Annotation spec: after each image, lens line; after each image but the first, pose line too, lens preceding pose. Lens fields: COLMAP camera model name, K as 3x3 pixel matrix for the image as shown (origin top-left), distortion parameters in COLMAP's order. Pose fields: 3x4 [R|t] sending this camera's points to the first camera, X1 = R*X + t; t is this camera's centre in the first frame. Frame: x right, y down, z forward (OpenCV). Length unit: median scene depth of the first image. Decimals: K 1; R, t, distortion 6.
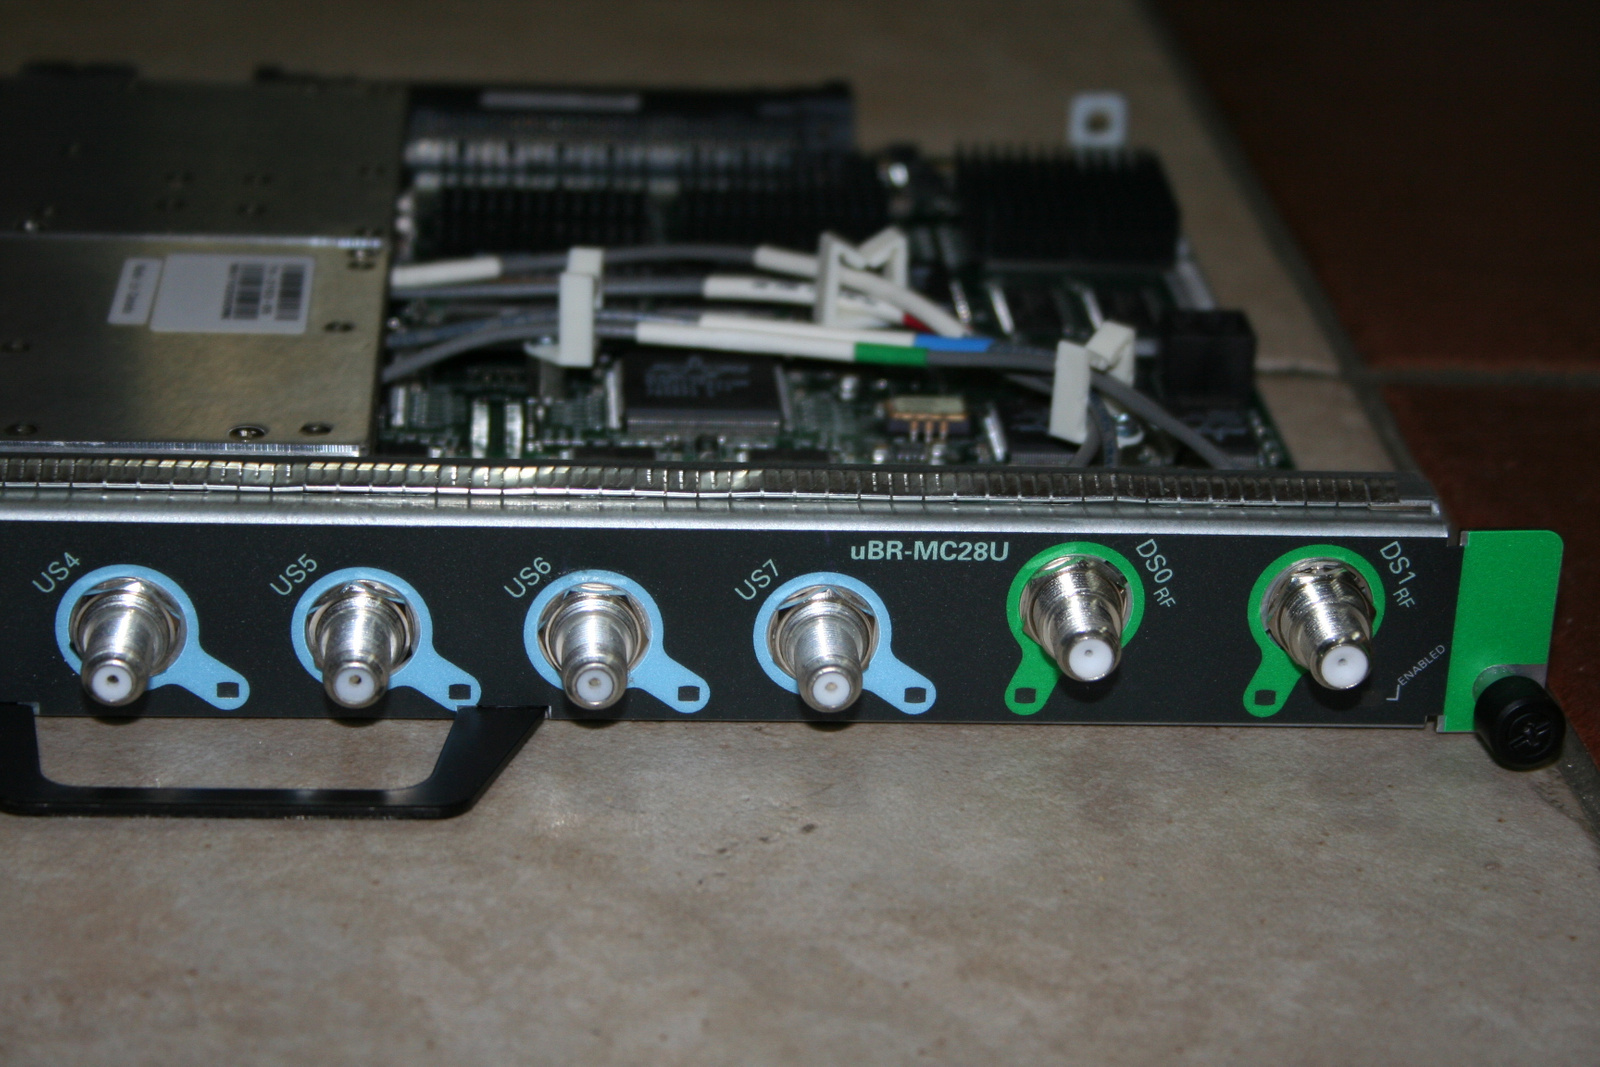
lens RADIAL K [[3687.6, 0, 804.1], [0, 3687.6, 537.2], [0, 0, 1]] dist [0.082421, 0.000000]
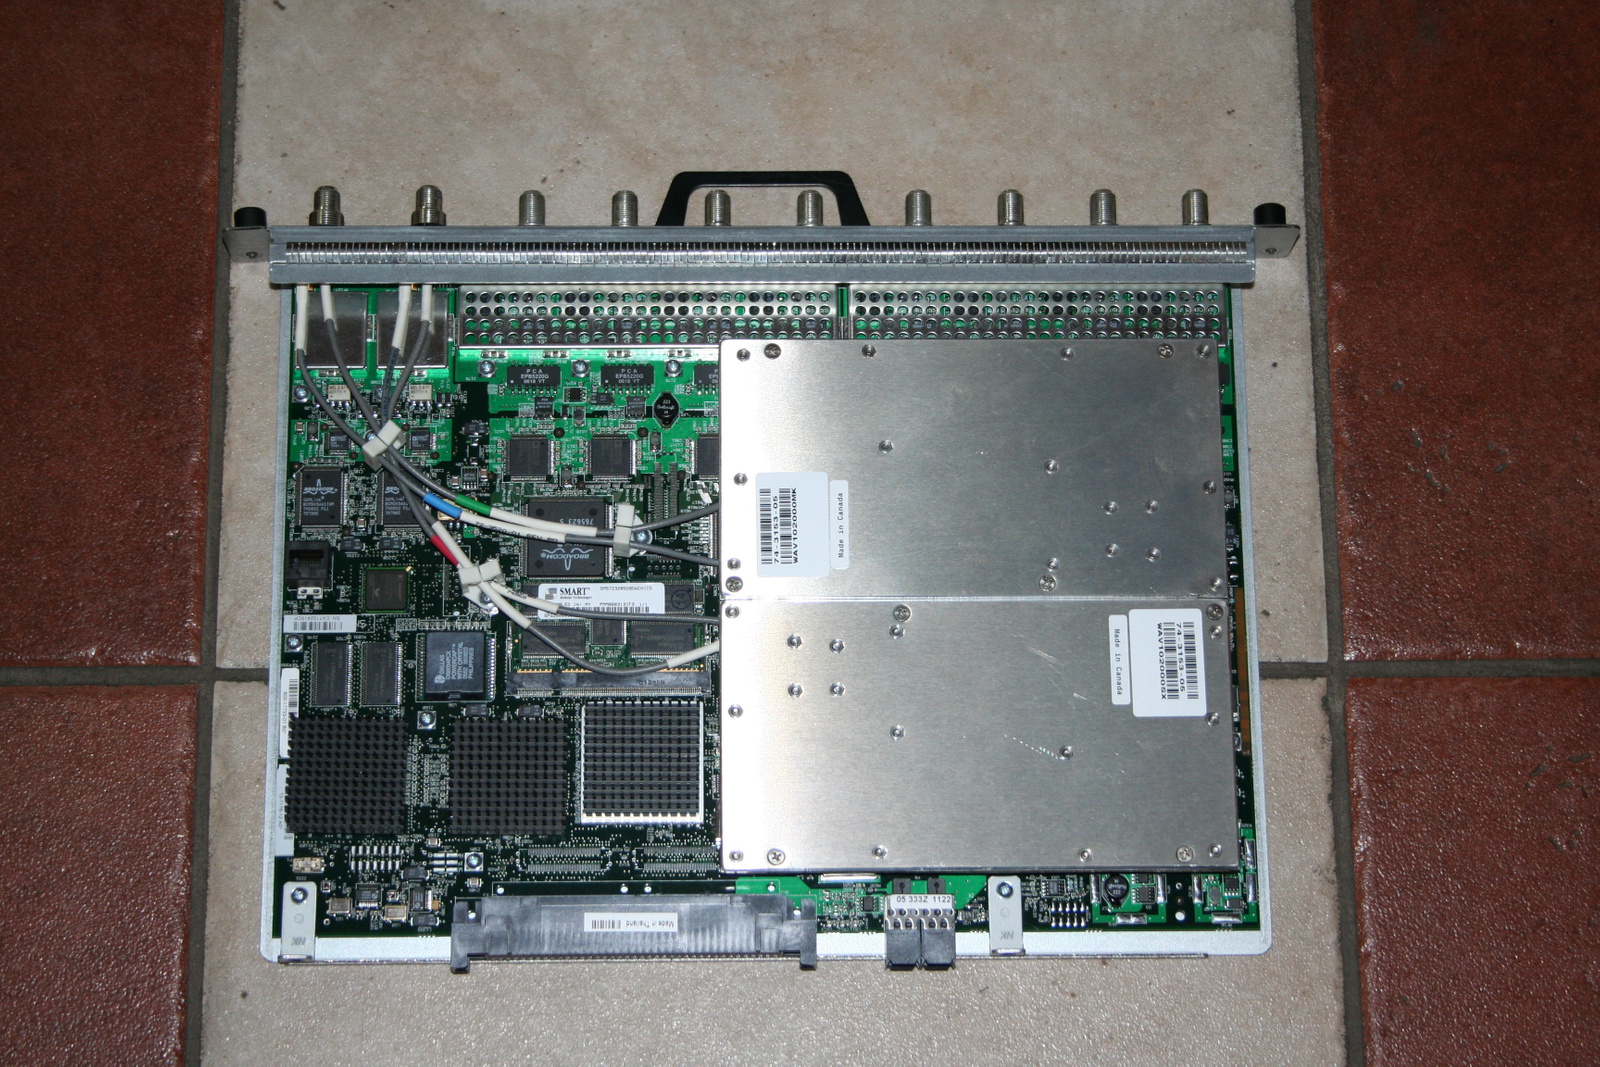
lens RADIAL K [[3488.3, 0, 804.3], [0, 3488.3, 532.8], [0, 0, 1]] dist [0.084991, 0.000000]
pose [[-0.996308, -0.071941, -0.046853, -0.081871], [-0.036075, -0.144416, 0.988859, -2.337594], [-0.077906, 0.986898, 0.141287, 0.856267]]
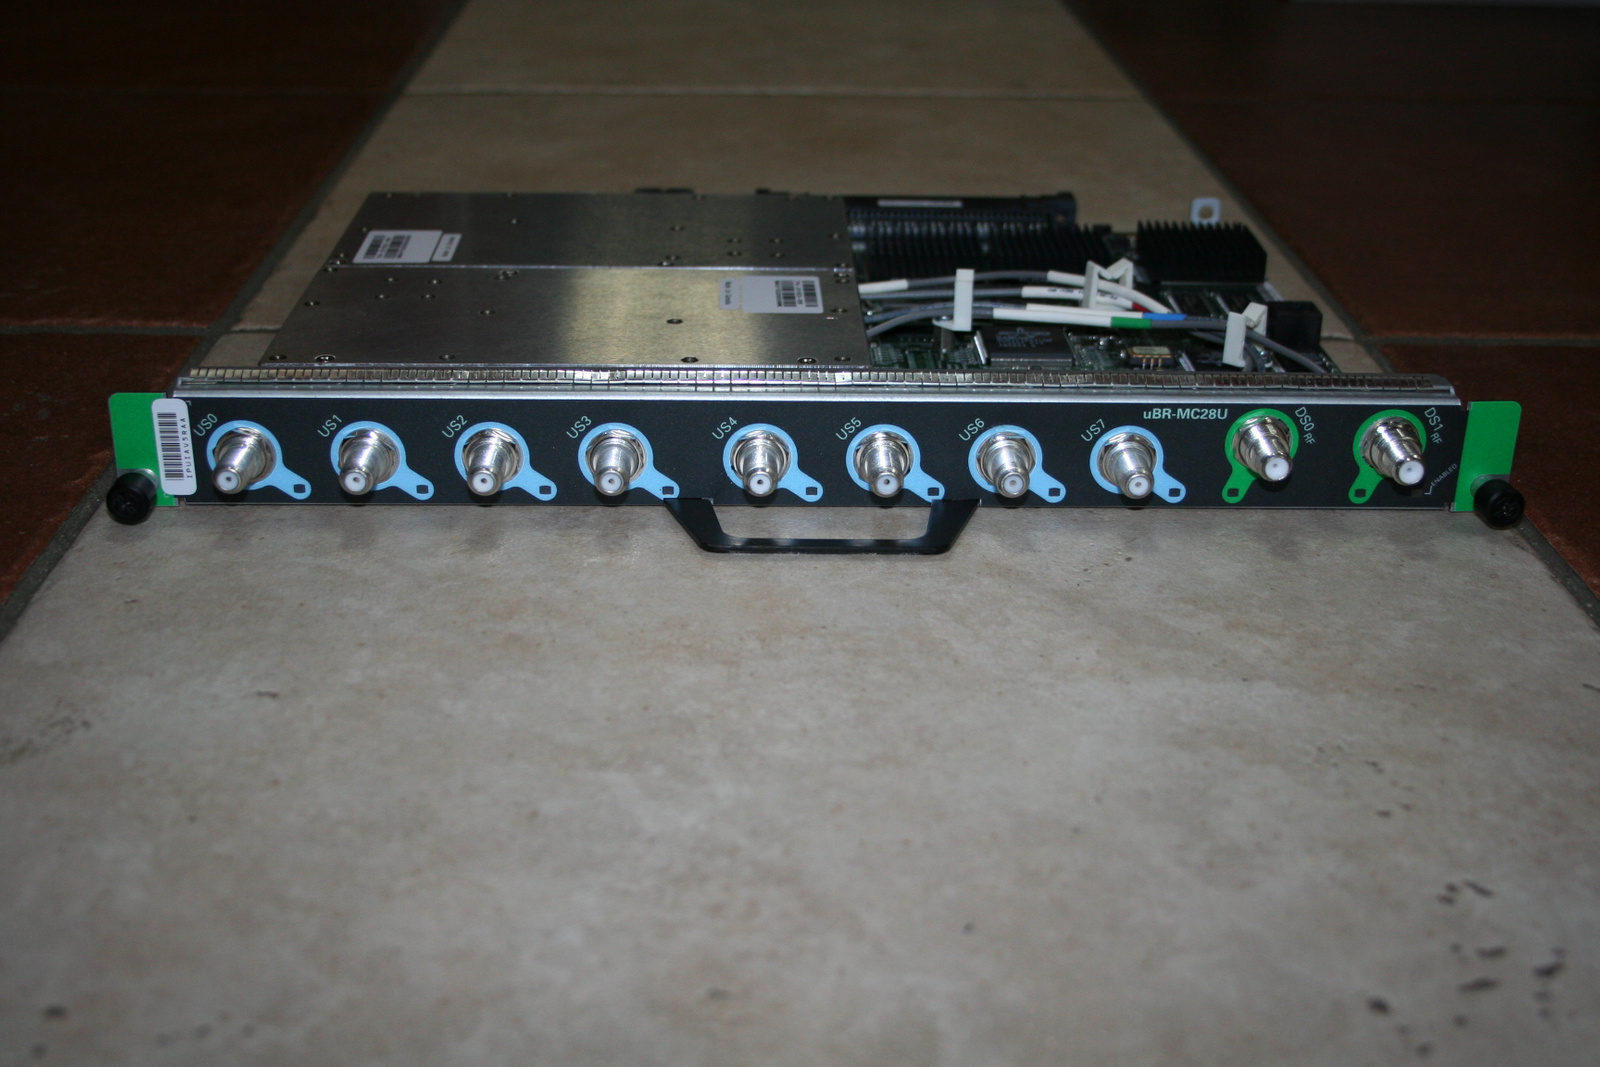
lens RADIAL K [[2012.1, 0, 800.3], [0, 2012.1, 529.2], [0, 0, 1]] dist [-0.056200, 0.000000]
pose [[0.998869, -0.007352, -0.046975, -0.113876], [0.007914, 0.999899, 0.011799, 0.048740], [0.046883, -0.012157, 0.998826, -0.027611]]
